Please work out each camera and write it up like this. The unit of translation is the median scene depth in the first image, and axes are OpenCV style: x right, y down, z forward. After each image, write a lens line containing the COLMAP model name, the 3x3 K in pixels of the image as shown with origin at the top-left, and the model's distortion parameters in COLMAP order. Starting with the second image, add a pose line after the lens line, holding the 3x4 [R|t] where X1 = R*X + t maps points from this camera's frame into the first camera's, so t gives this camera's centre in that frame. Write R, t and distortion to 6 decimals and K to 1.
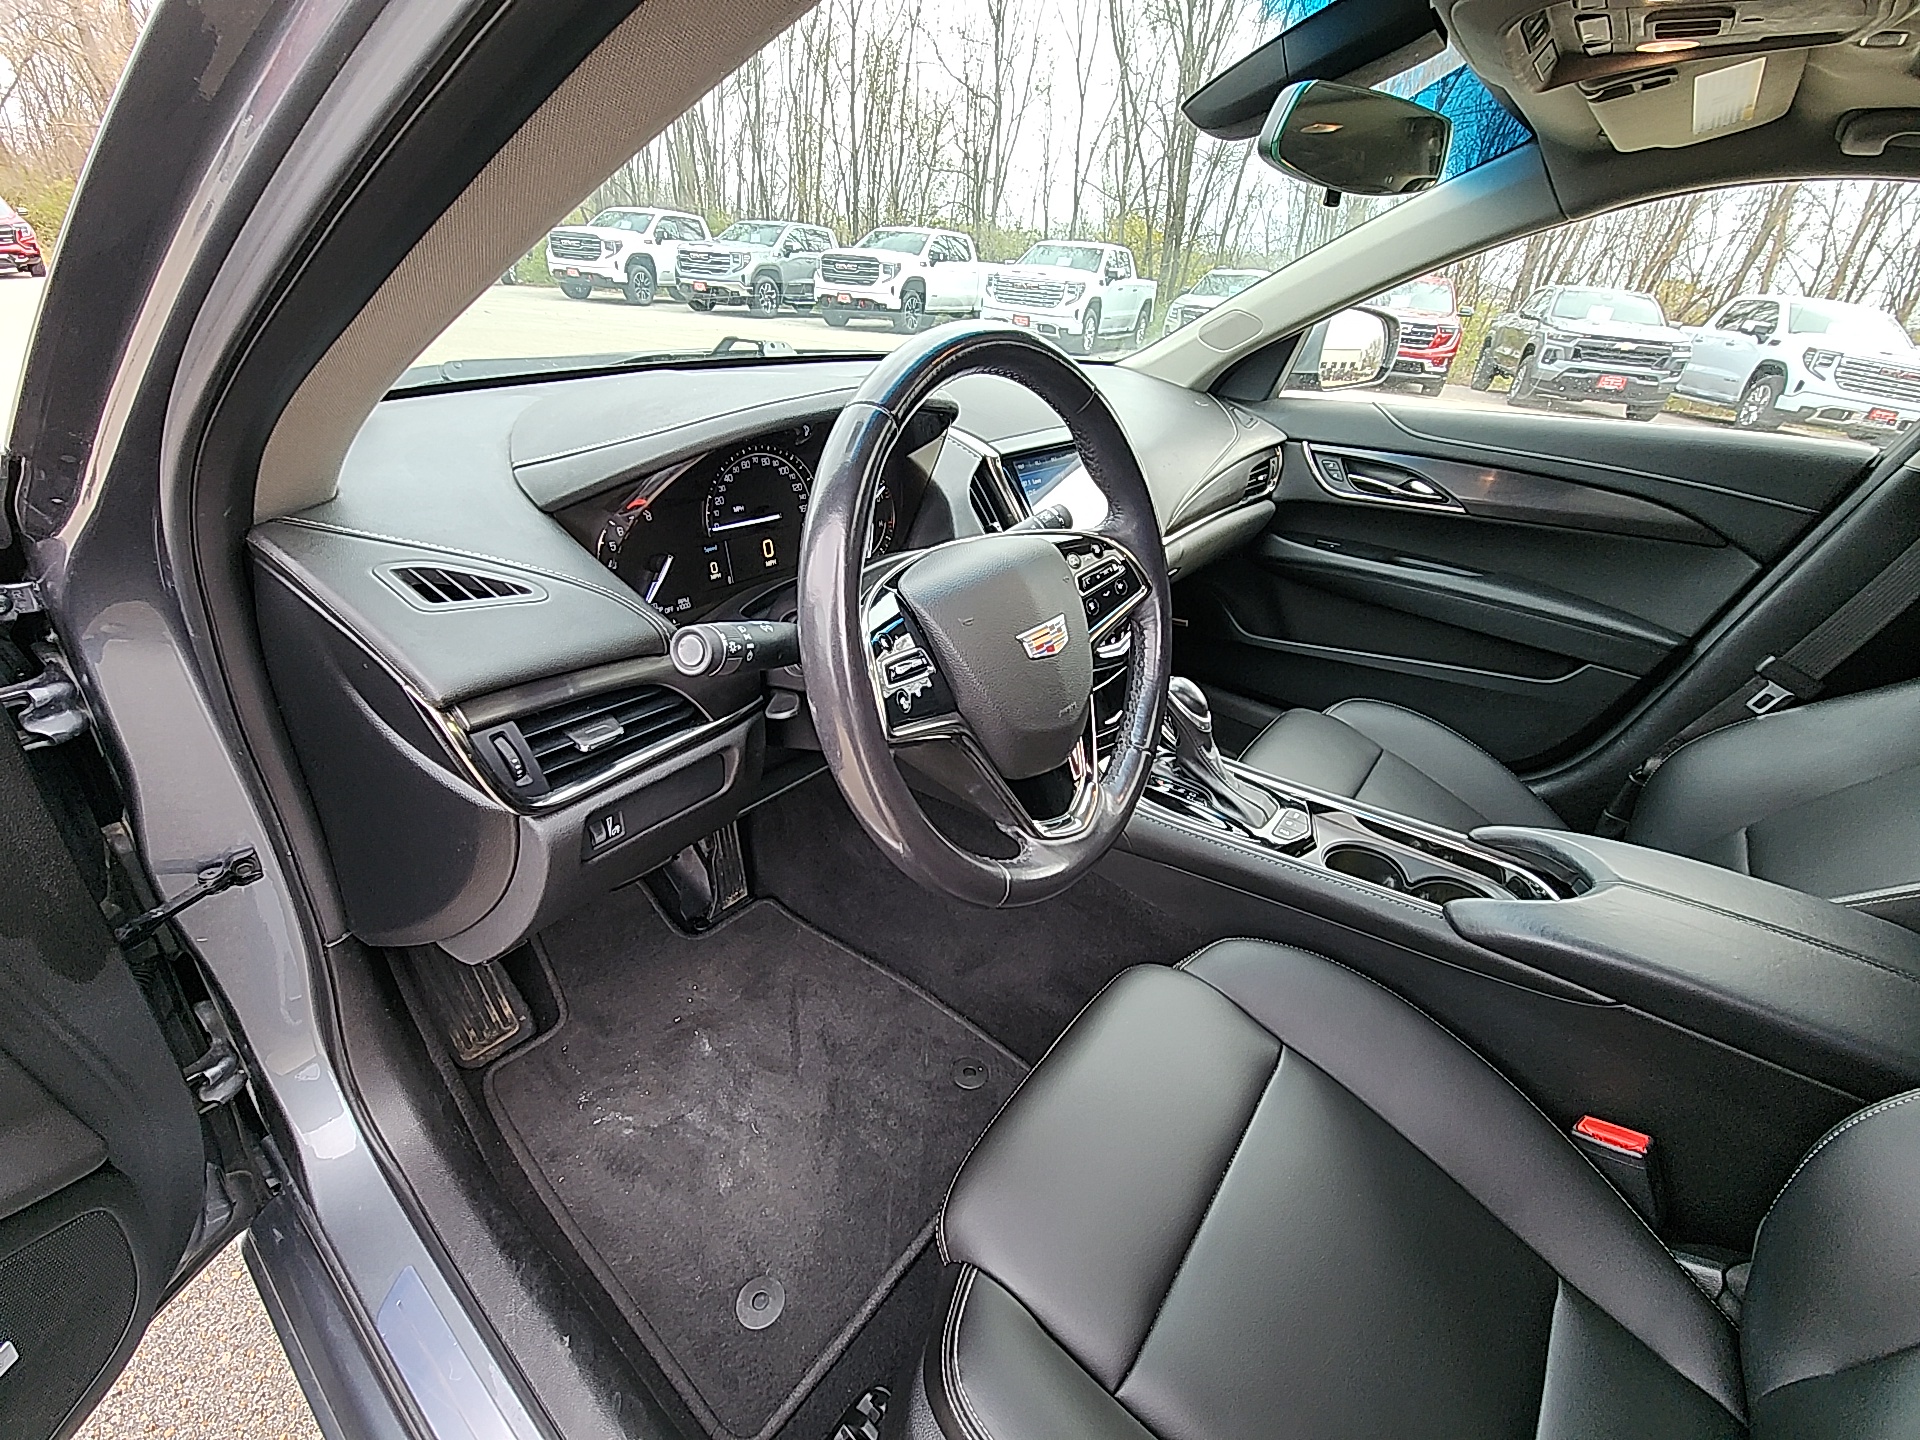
lens RADIAL K [[772.5, 0, 953.8], [0, 772.5, 691.5], [0, 0, 1]] dist [0.017606, -0.013738]
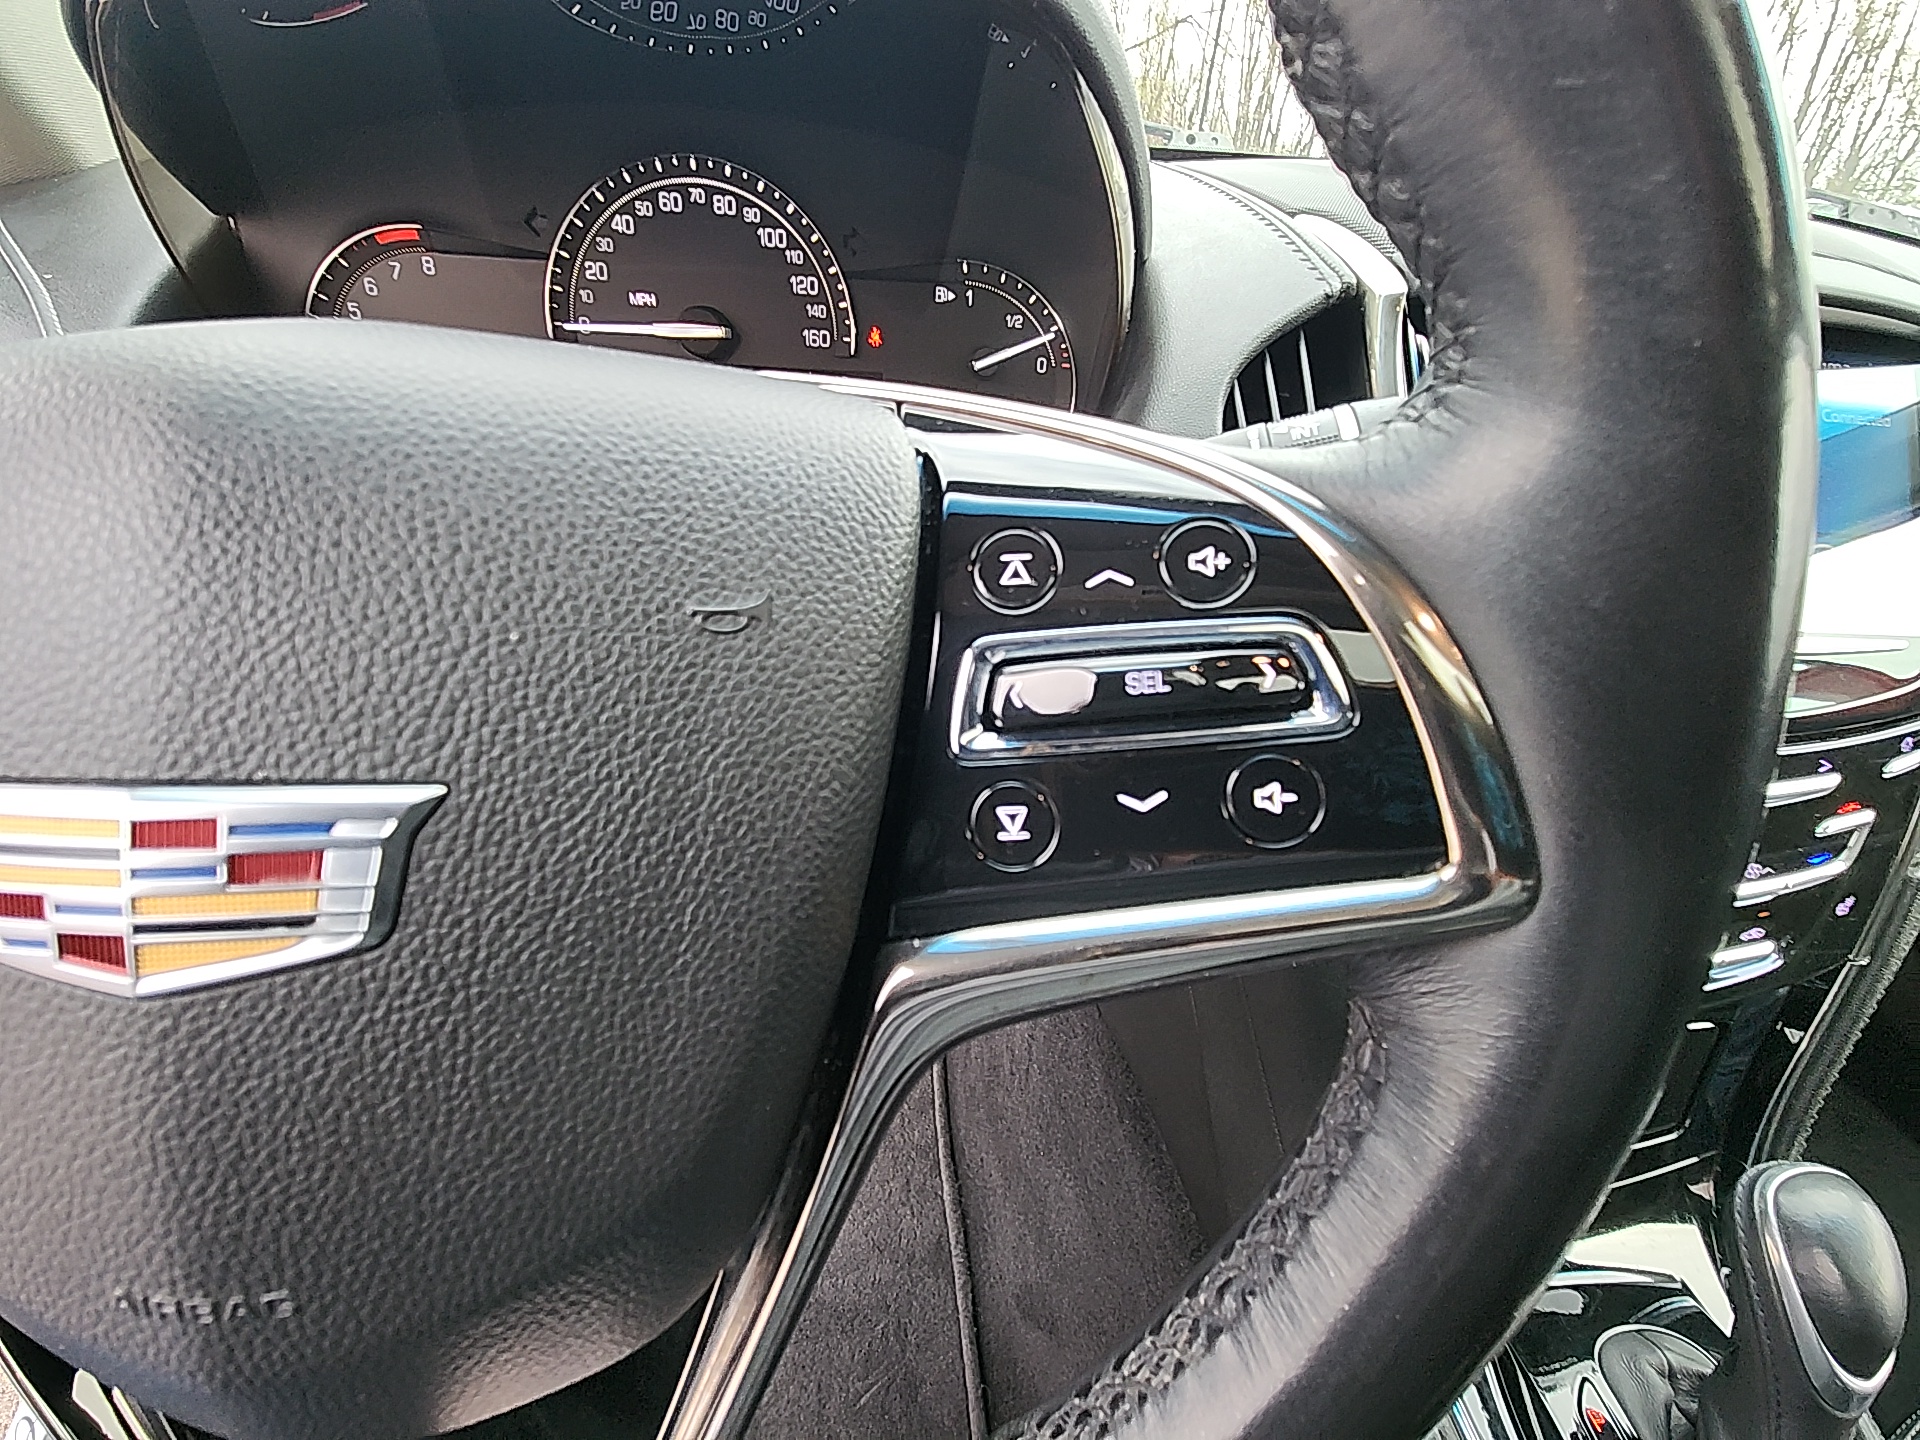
lens RADIAL K [[769.8, 0, 952.0], [0, 769.8, 711.9], [0, 0, 1]] dist [0.023733, -0.016694]
pose [[0.672259, 0.377488, -0.636844, 0.170170], [-0.356407, 0.919009, 0.168513, -0.099478], [0.648877, 0.113691, 0.752352, 0.525065]]
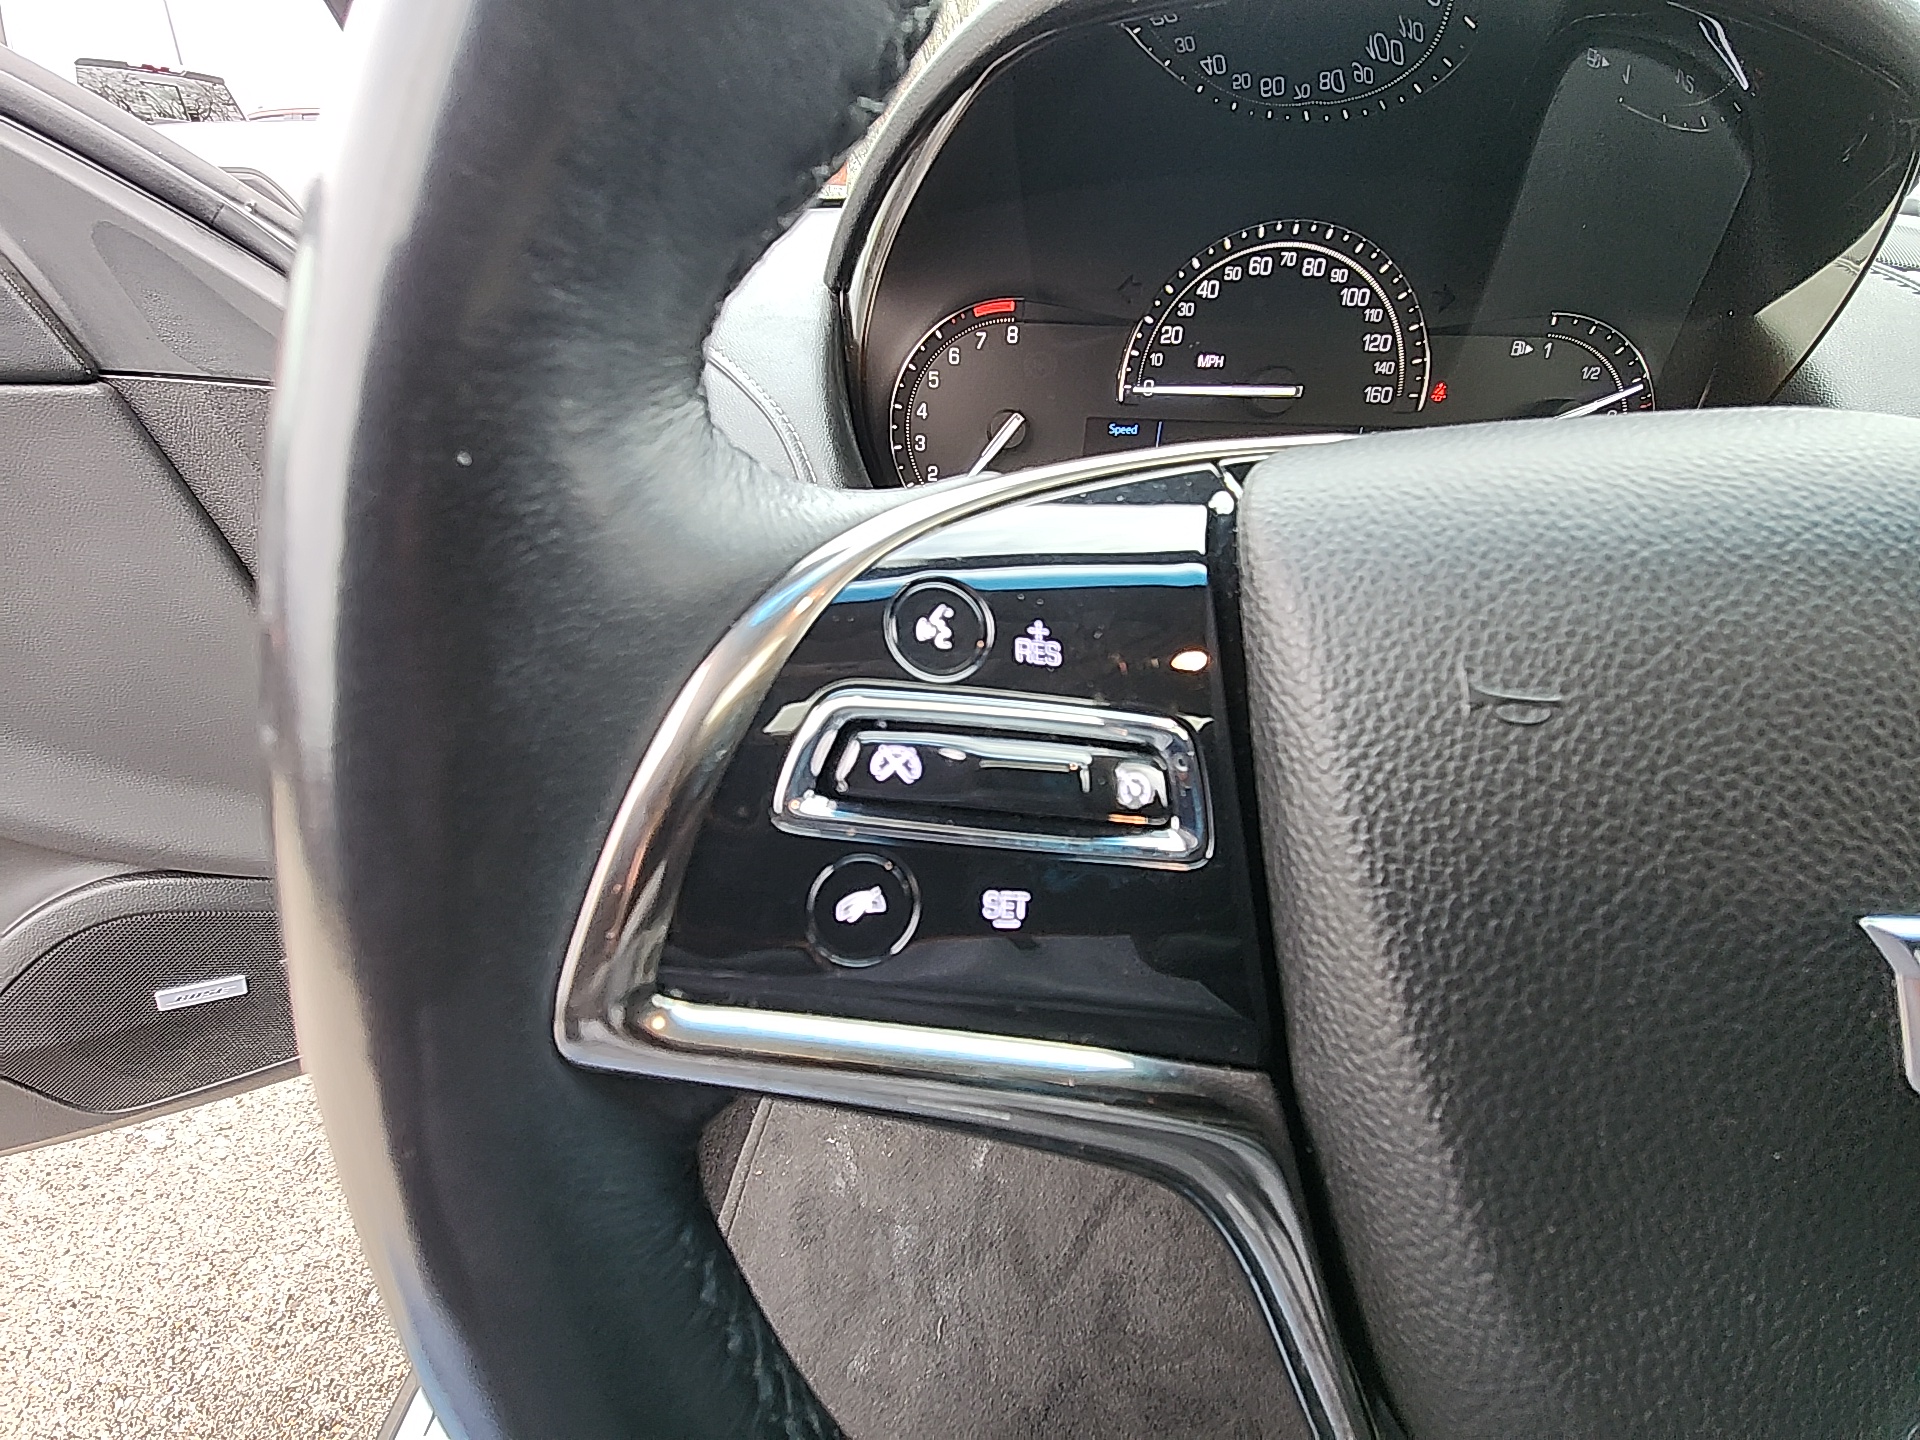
lens RADIAL K [[769.8, 0, 952.0], [0, 769.8, 711.9], [0, 0, 1]] dist [0.023733, -0.016694]
pose [[0.604316, 0.359447, -0.711056, 0.031907], [-0.361823, 0.918928, 0.157021, -0.034375], [0.709850, 0.162386, 0.685379, 0.390658]]
